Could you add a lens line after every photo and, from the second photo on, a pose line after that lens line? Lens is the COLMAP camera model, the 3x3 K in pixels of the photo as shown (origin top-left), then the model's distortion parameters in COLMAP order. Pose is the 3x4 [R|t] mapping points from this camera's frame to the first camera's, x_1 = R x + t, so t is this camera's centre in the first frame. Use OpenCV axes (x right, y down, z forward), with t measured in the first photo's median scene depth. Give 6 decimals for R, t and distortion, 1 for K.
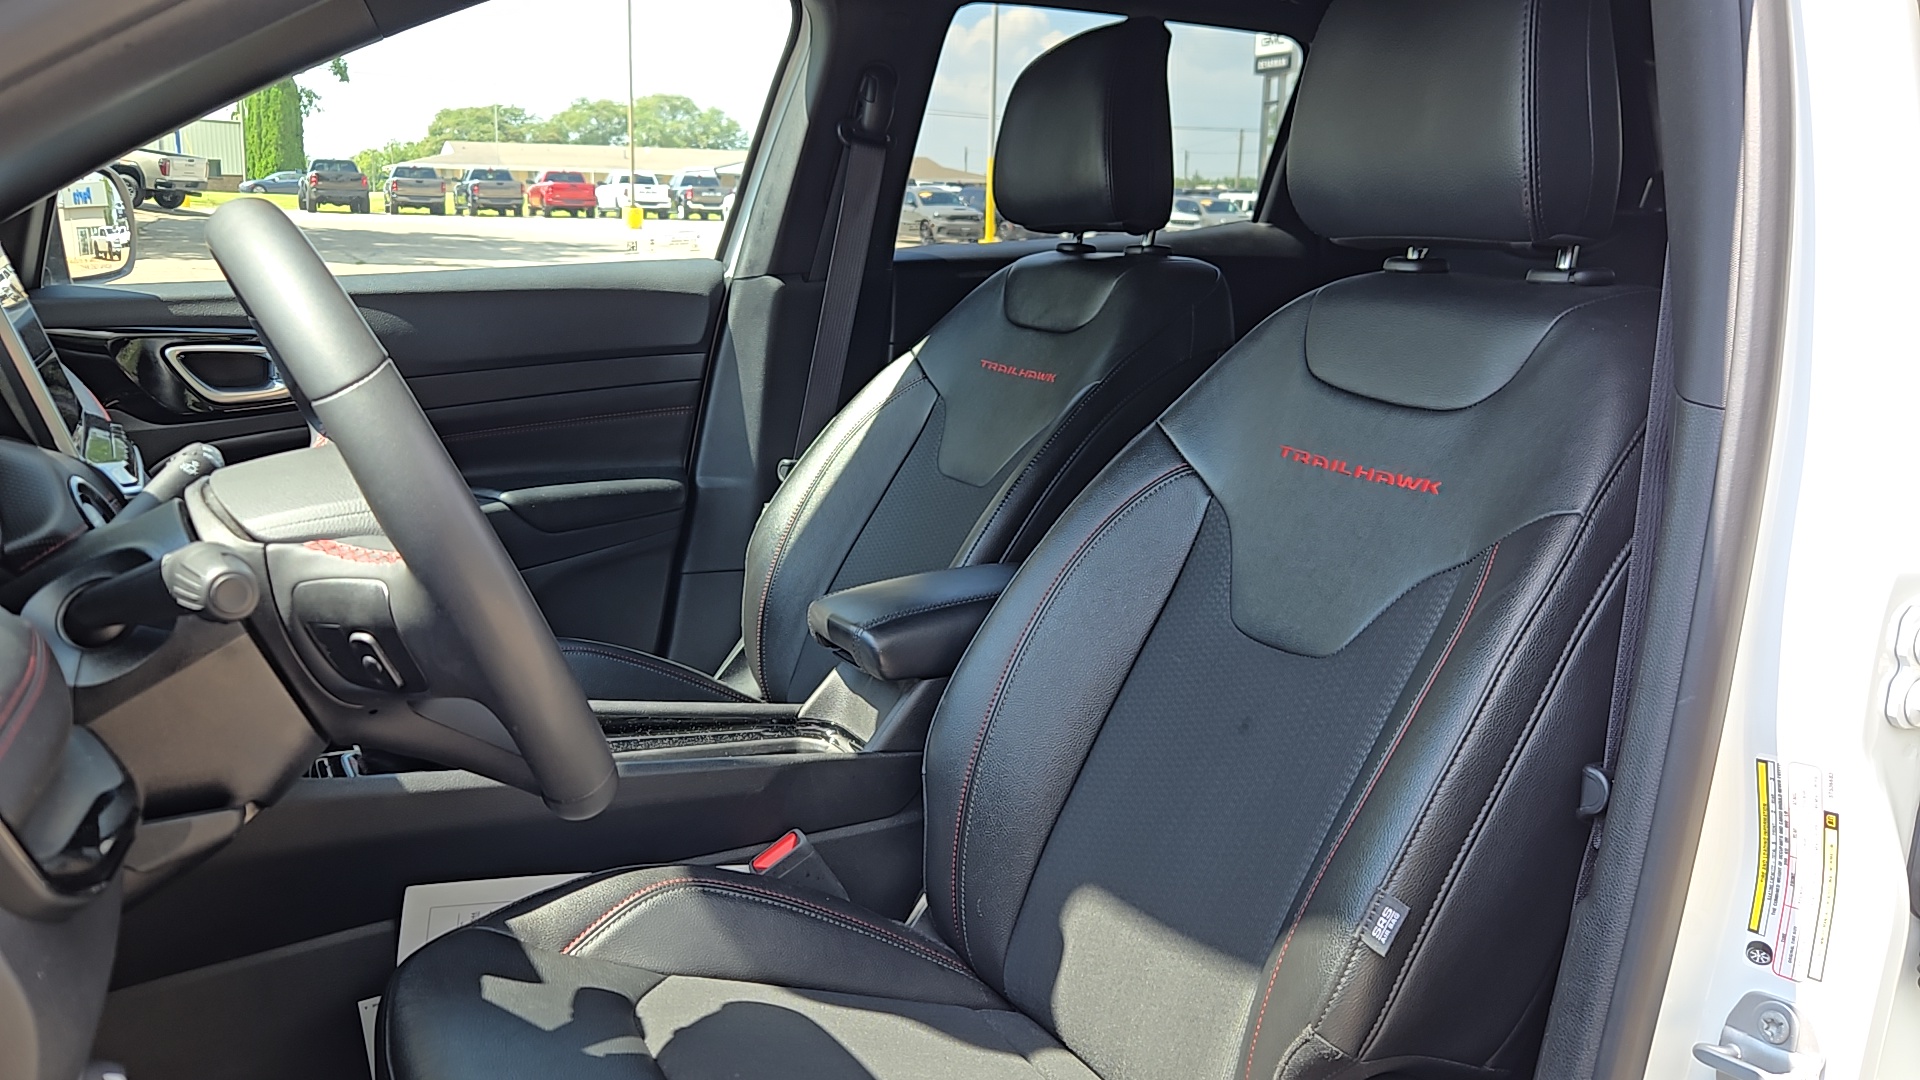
lens RADIAL K [[1596.9, 0, 948.6], [0, 1596.9, 541.3], [0, 0, 1]] dist [0.013271, -0.010266]
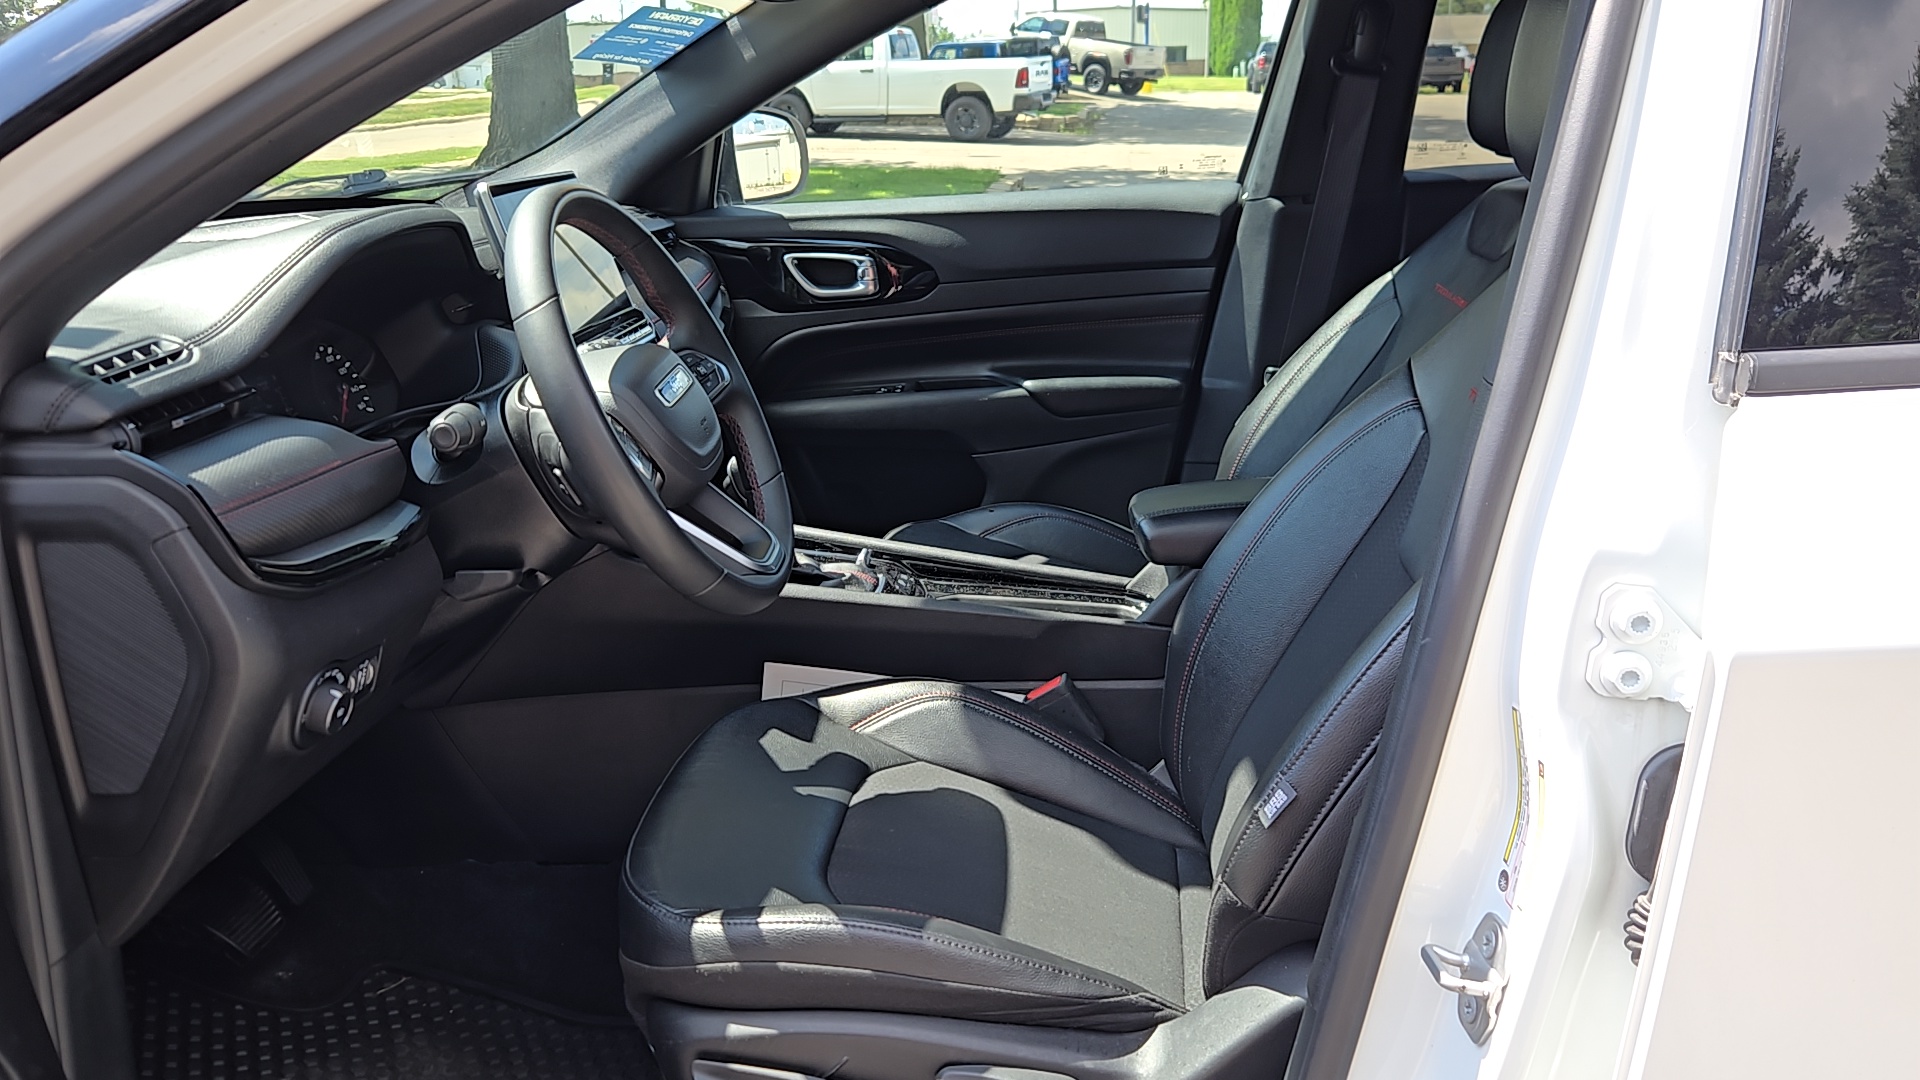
lens RADIAL K [[1596.9, 0, 952.0], [0, 1596.9, 533.4], [0, 0, 1]] dist [0.013271, -0.010266]
pose [[0.846293, 0.116327, -0.519862, 0.299366], [-0.080189, 0.992565, 0.091561, -0.020933], [0.526648, -0.035801, 0.849329, -0.052979]]
